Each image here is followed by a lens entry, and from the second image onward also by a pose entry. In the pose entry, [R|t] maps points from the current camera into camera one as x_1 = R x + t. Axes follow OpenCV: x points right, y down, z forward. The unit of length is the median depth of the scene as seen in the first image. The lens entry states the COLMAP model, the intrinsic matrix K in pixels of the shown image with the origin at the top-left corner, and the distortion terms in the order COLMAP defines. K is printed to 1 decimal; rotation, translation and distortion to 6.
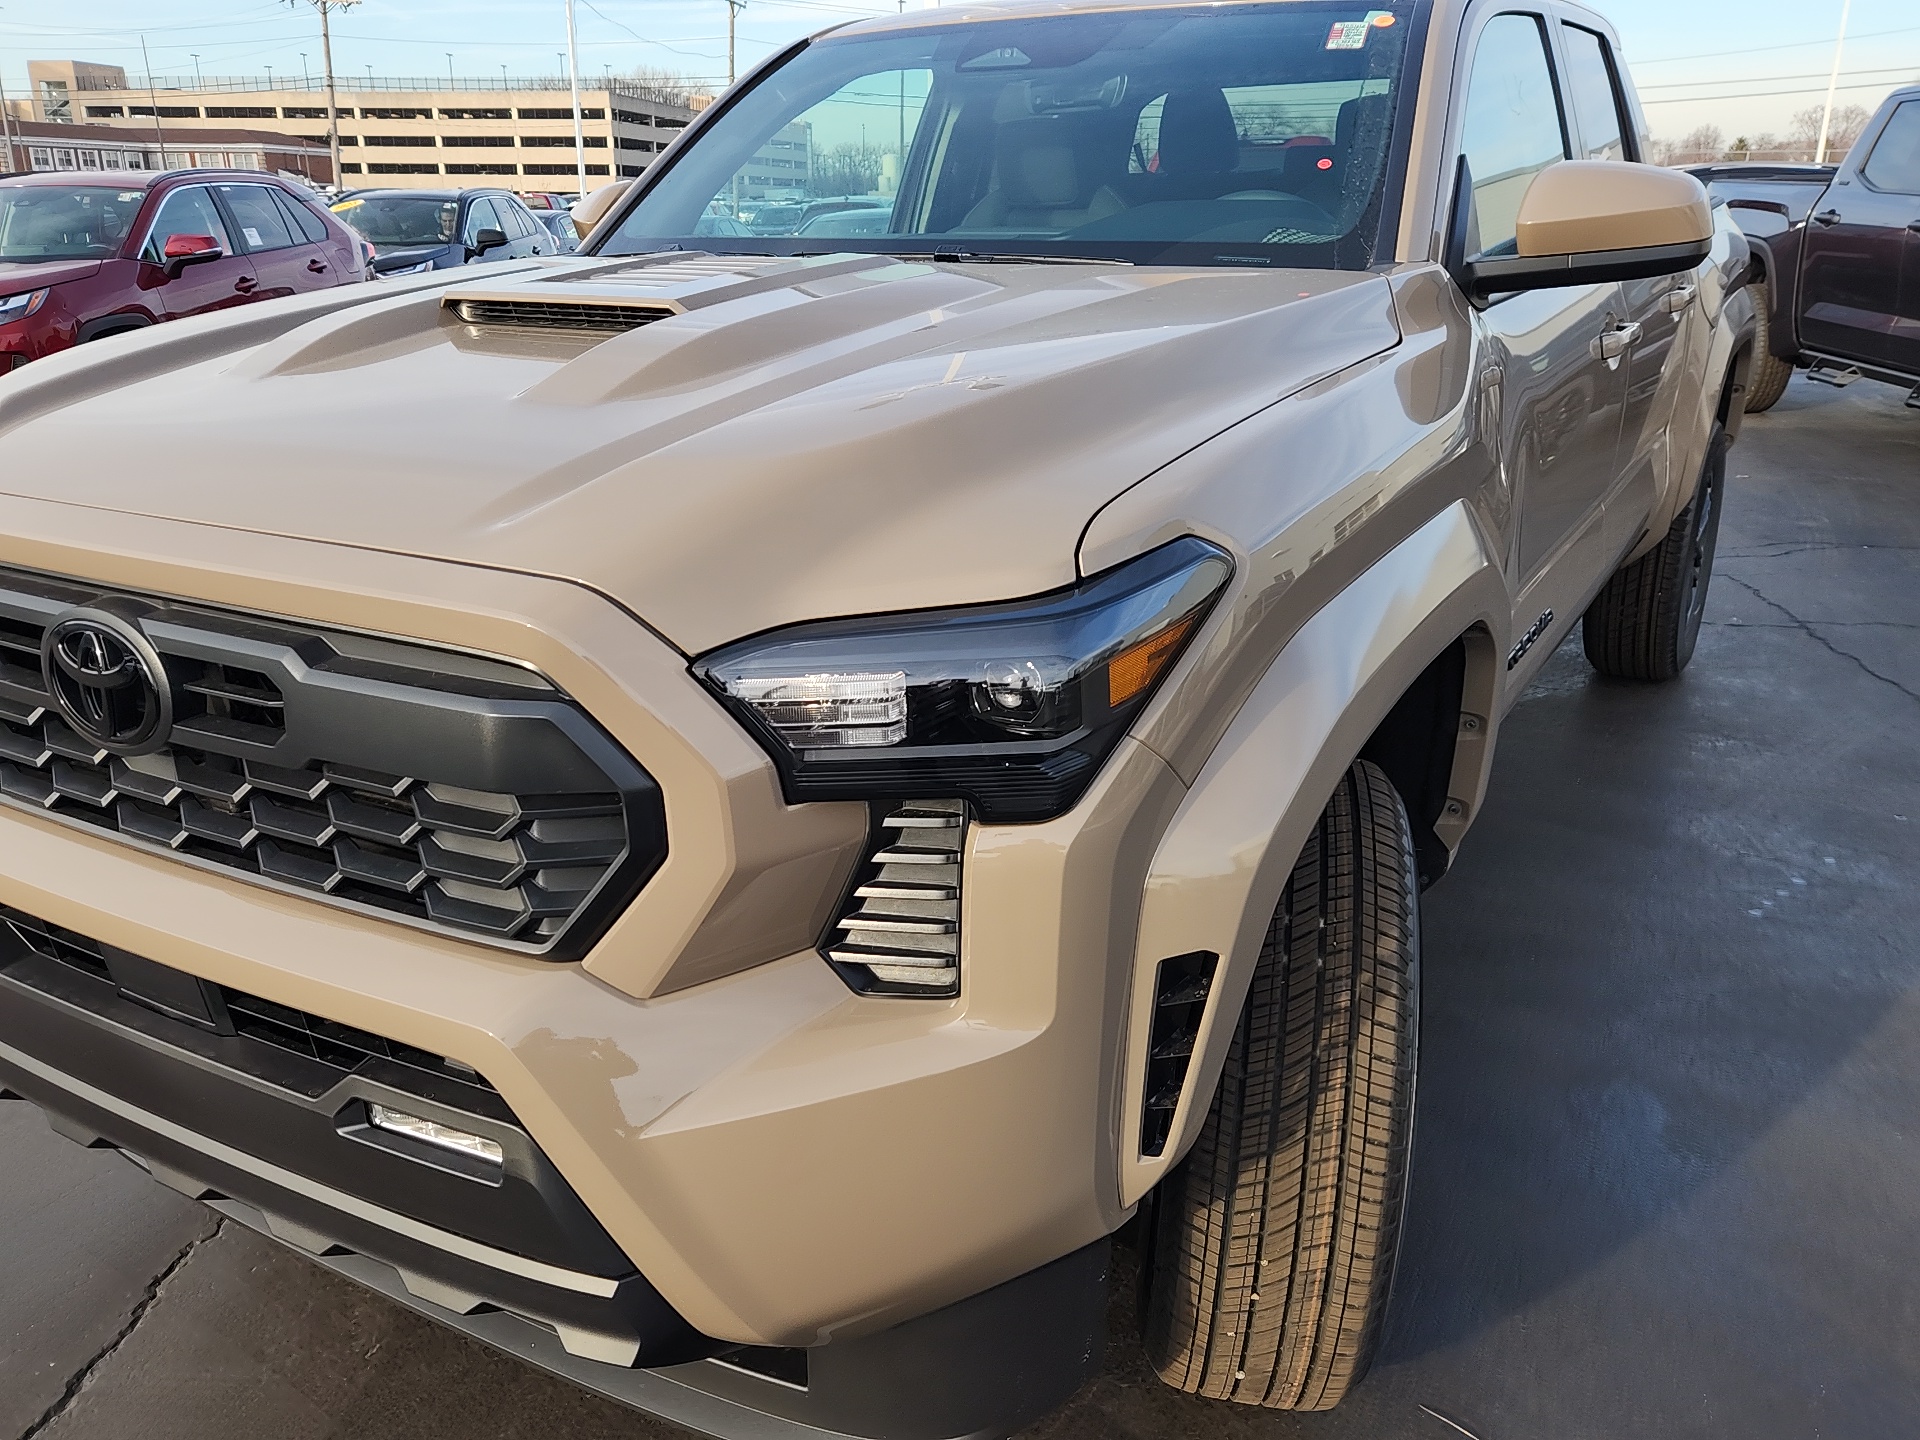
lens RADIAL K [[1510.2, 0, 984.3], [0, 1510.2, 770.2], [0, 0, 1]] dist [0.068145, -0.053379]
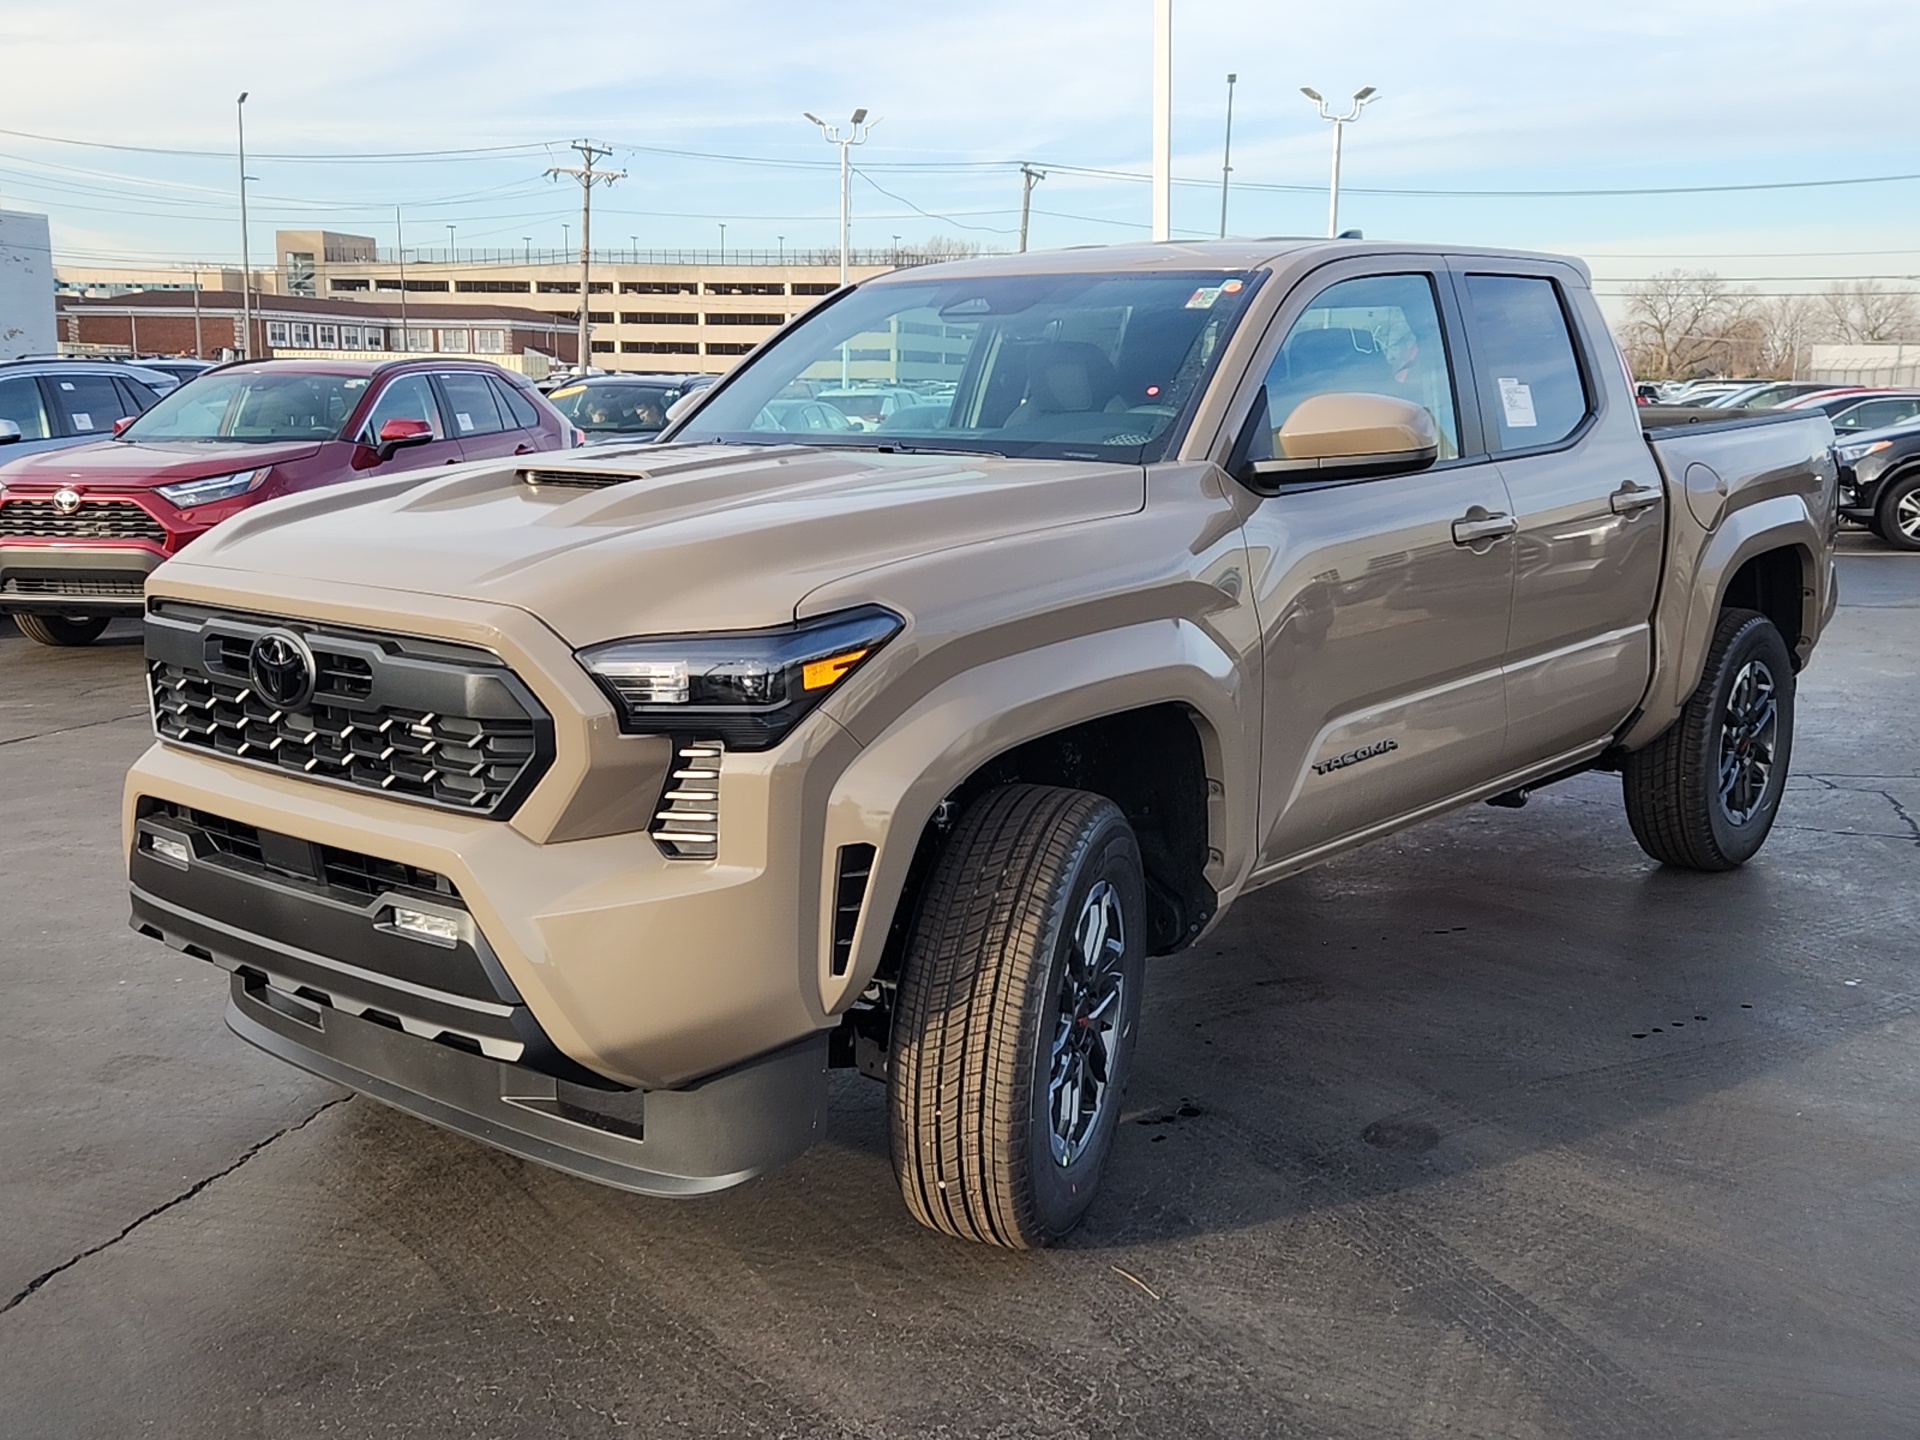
lens RADIAL K [[1909.1, 0, 1031.0], [0, 1909.1, 784.7], [0, 0, 1]] dist [0.098041, -0.142614]
pose [[0.987966, 0.044773, -0.148050, 0.547818], [-0.066802, 0.986826, -0.147348, 0.305394], [0.139503, 0.155464, 0.977942, -0.921574]]
